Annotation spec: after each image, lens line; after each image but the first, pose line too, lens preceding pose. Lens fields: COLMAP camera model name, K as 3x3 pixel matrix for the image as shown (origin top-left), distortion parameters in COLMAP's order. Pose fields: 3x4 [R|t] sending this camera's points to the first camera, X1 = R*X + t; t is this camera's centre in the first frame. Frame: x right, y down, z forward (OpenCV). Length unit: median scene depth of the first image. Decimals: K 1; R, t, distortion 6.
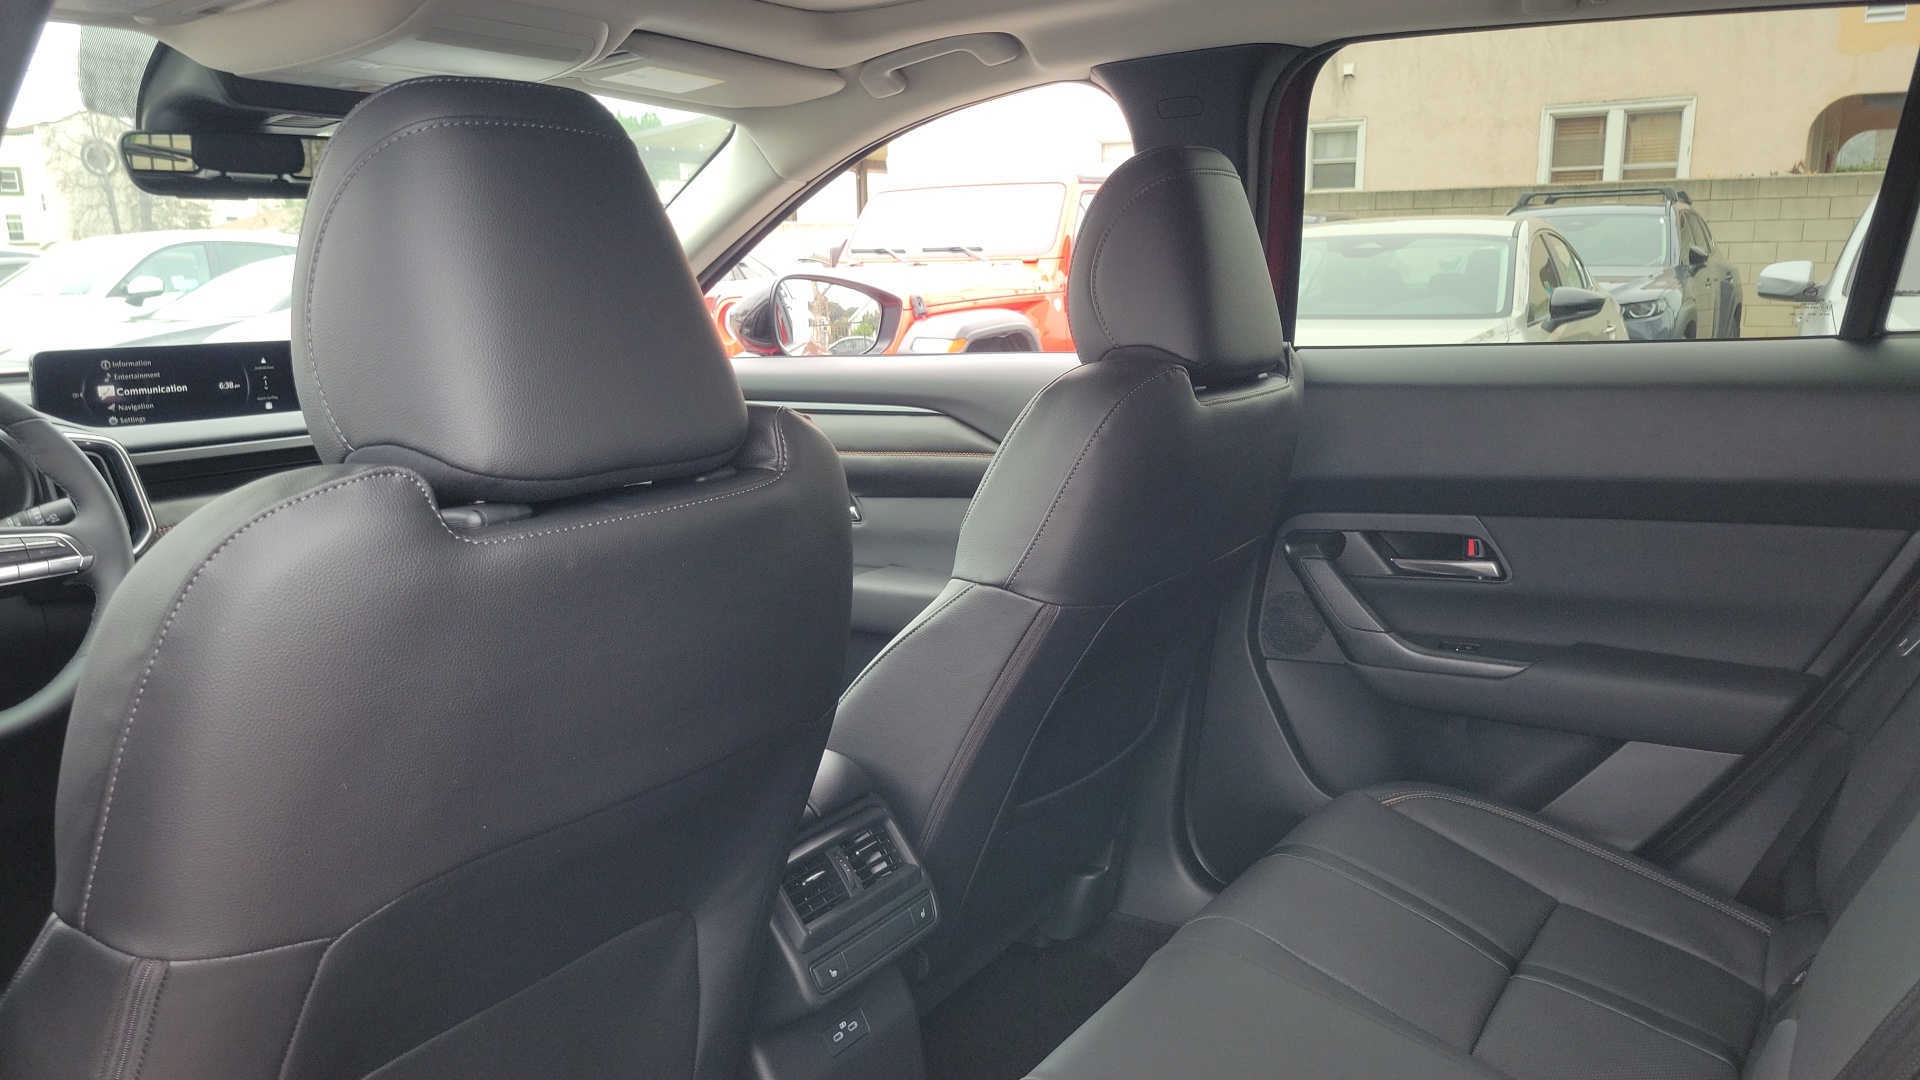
lens RADIAL K [[1463.0, 0, 988.0], [0, 1463.0, 559.5], [0, 0, 1]] dist [0.039179, -0.031344]
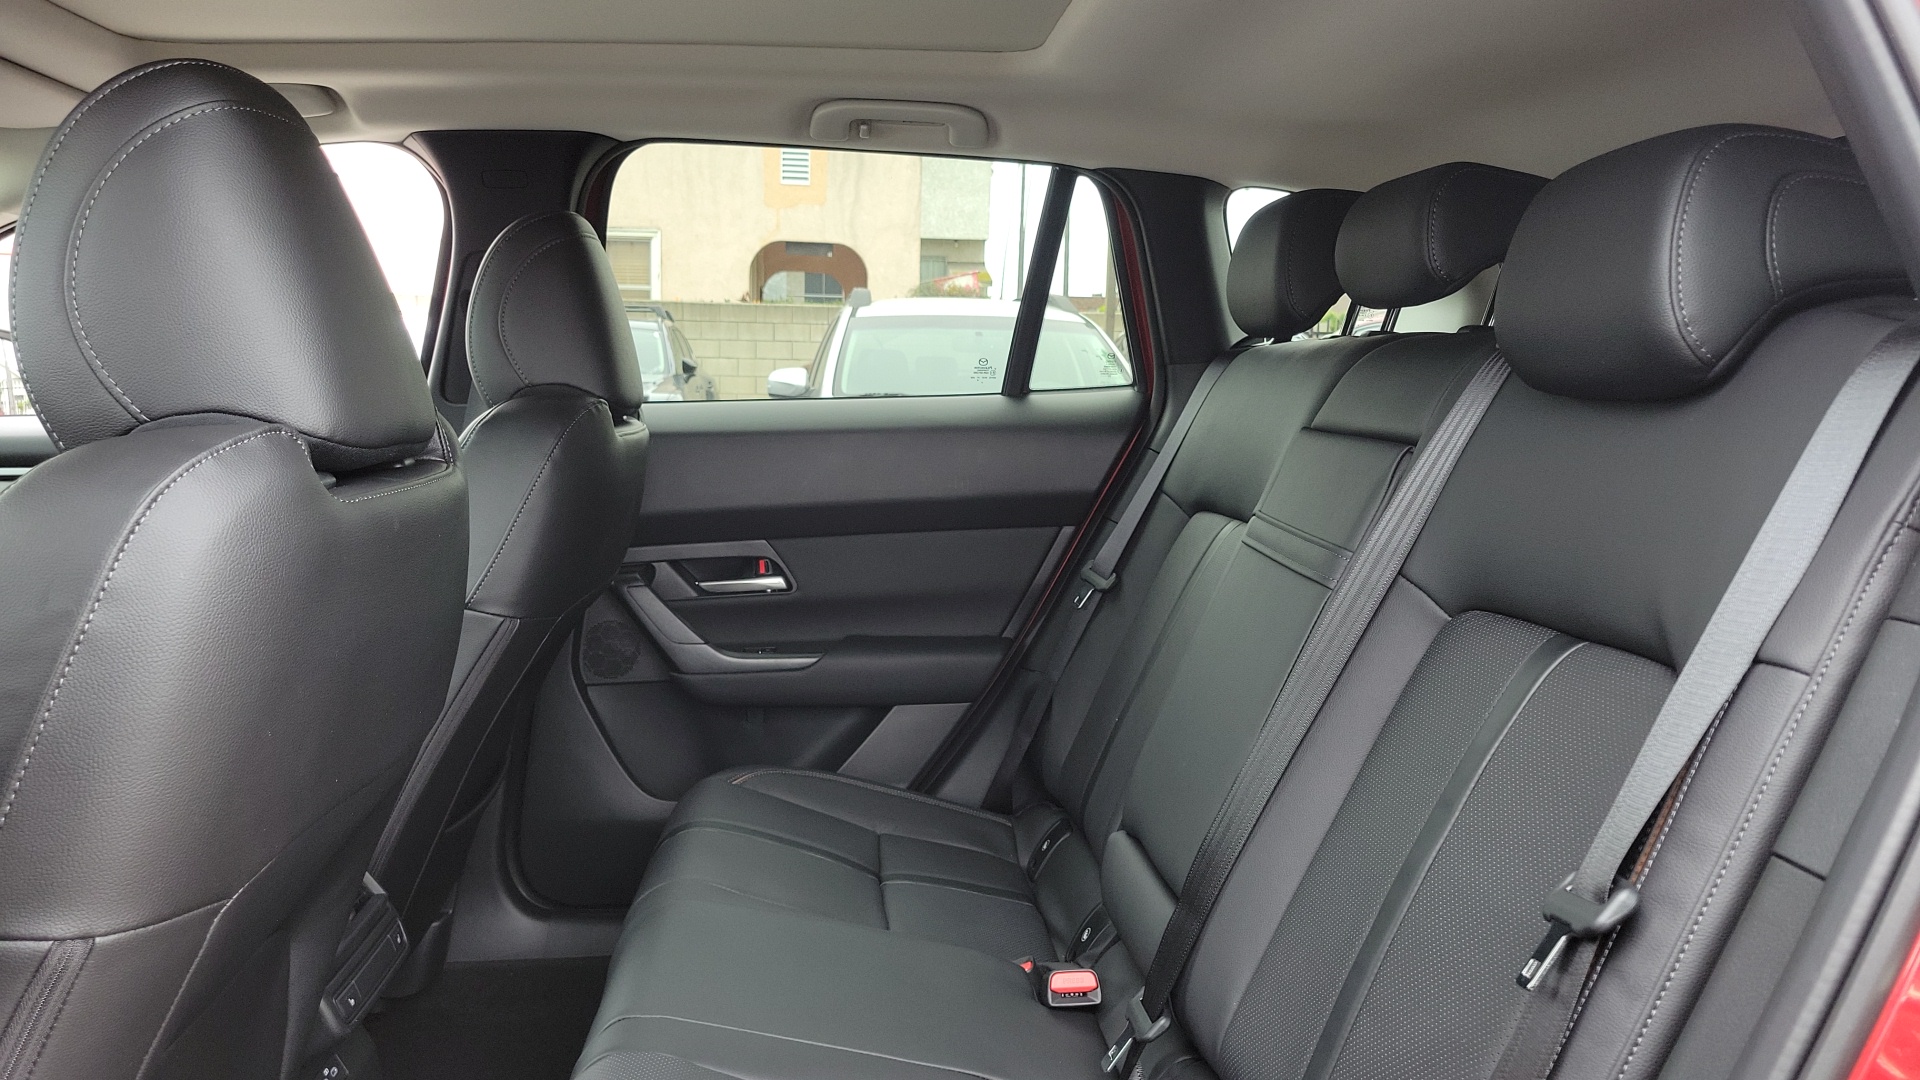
lens RADIAL K [[1463.0, 0, 994.8], [0, 1463.0, 567.6], [0, 0, 1]] dist [0.039179, -0.031344]
pose [[0.768895, -0.060978, 0.636461, -0.290035], [0.106710, 0.993719, -0.033708, 0.053655], [-0.630407, 0.093835, 0.770572, -0.047857]]
